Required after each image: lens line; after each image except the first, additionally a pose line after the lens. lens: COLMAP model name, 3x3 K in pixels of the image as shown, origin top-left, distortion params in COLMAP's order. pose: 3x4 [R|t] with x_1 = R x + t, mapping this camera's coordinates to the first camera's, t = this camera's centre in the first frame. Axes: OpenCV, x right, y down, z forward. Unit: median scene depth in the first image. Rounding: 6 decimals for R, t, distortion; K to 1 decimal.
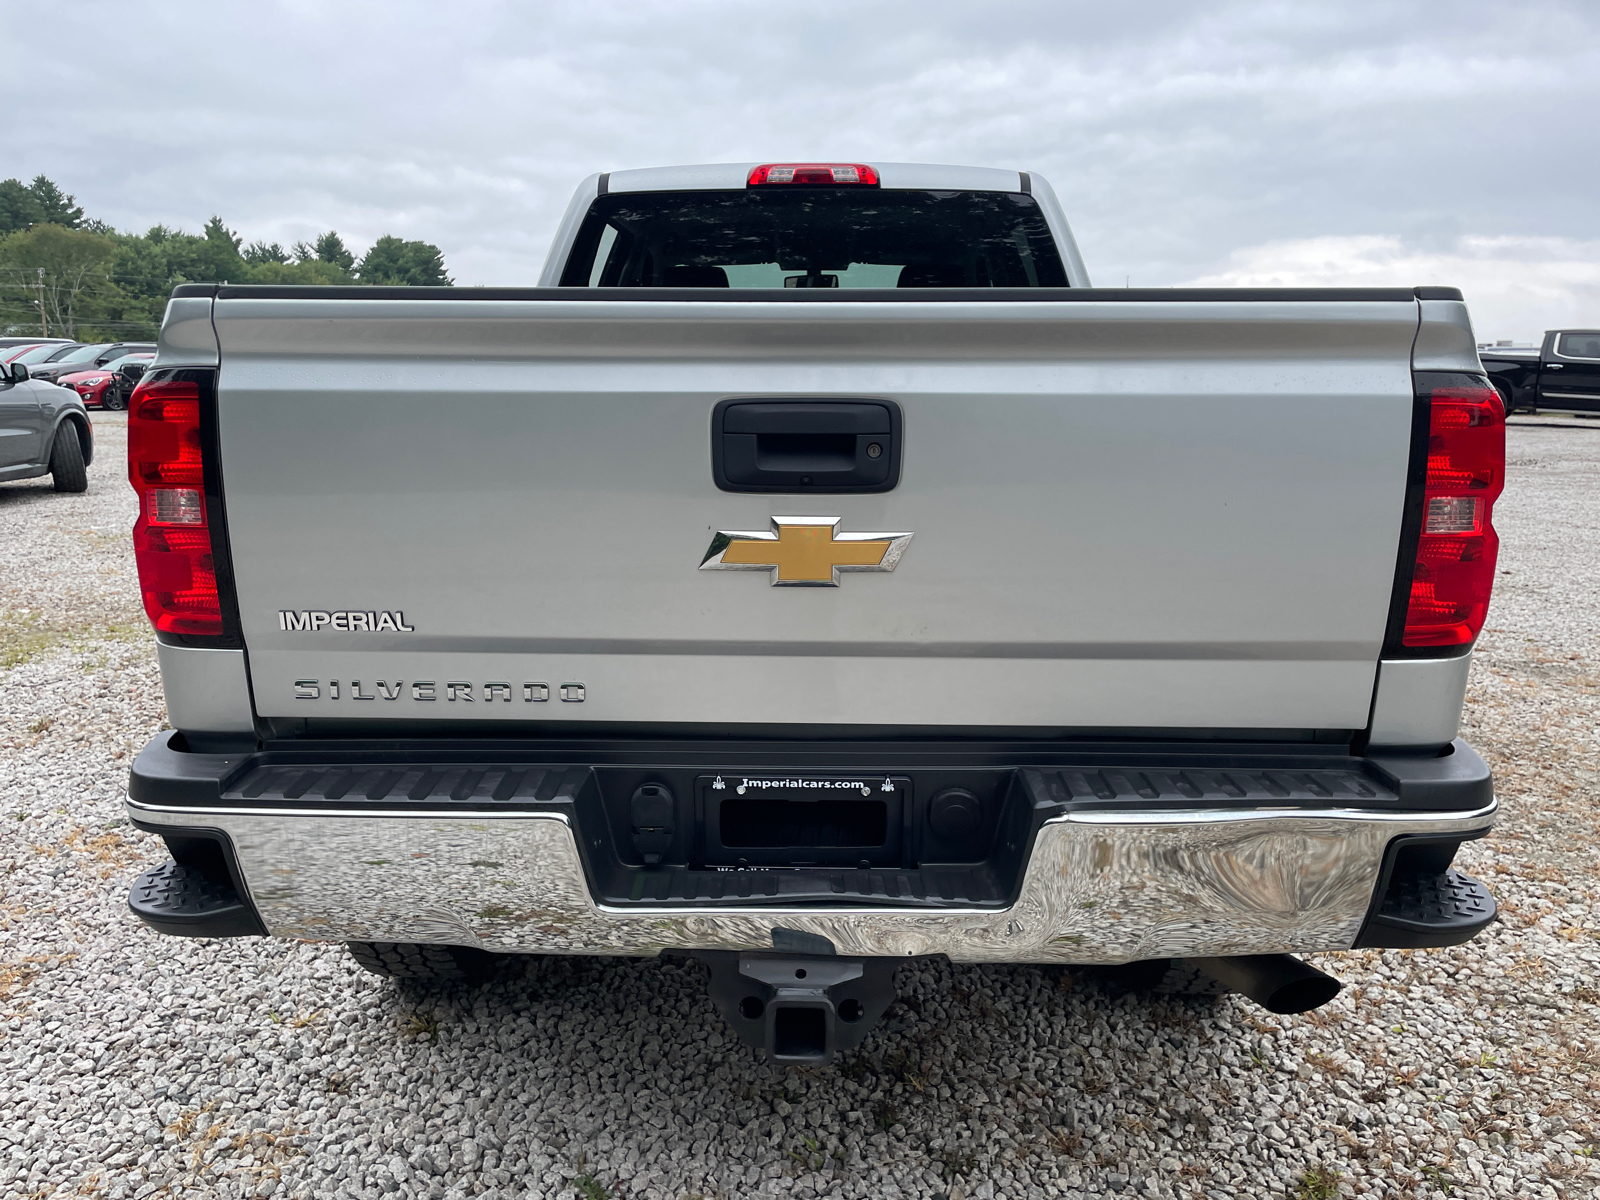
lens RADIAL K [[1248.7, 0, 754.0], [0, 1248.7, 580.4], [0, 0, 1]] dist [0.026382, -0.042491]
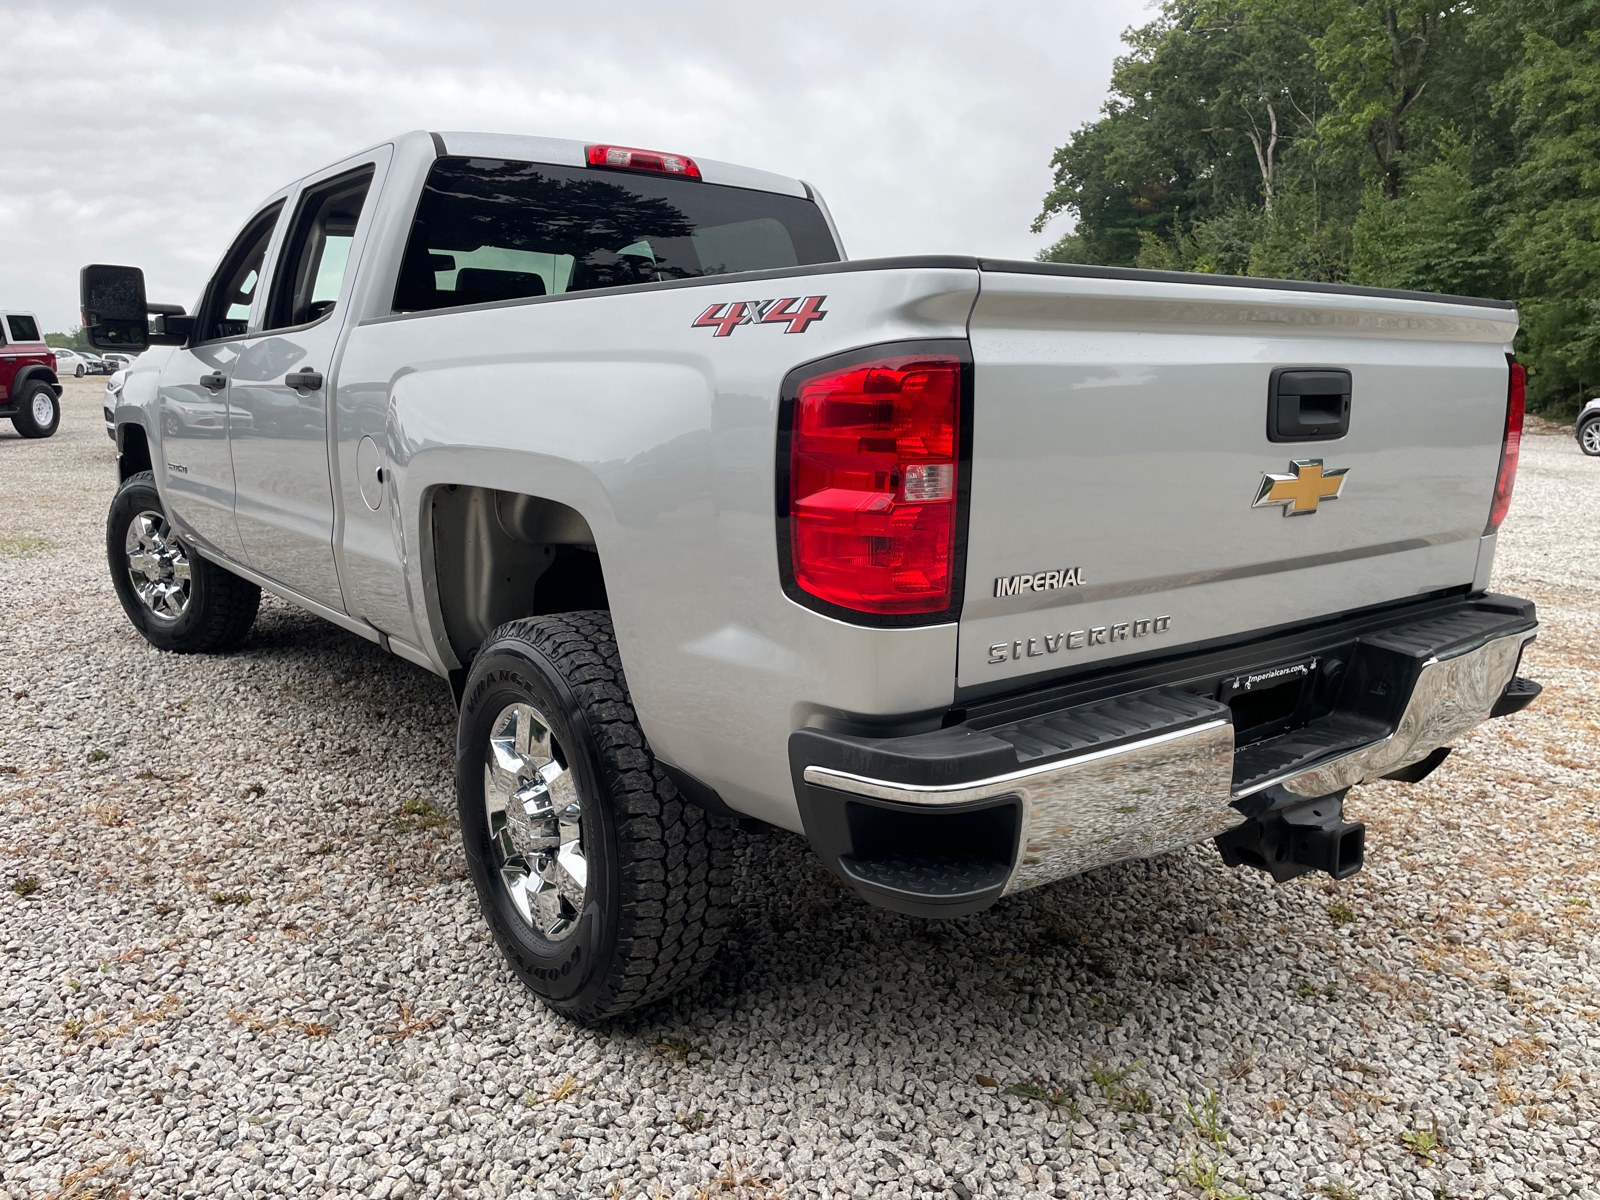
lens RADIAL K [[1248.7, 0, 766.2], [0, 1248.7, 572.0], [0, 0, 1]] dist [0.026382, -0.042491]
pose [[0.771034, -0.096513, 0.629438, -0.563818], [0.097928, 0.994661, 0.032556, -0.015287], [-0.629219, 0.036538, 0.776369, 0.163589]]
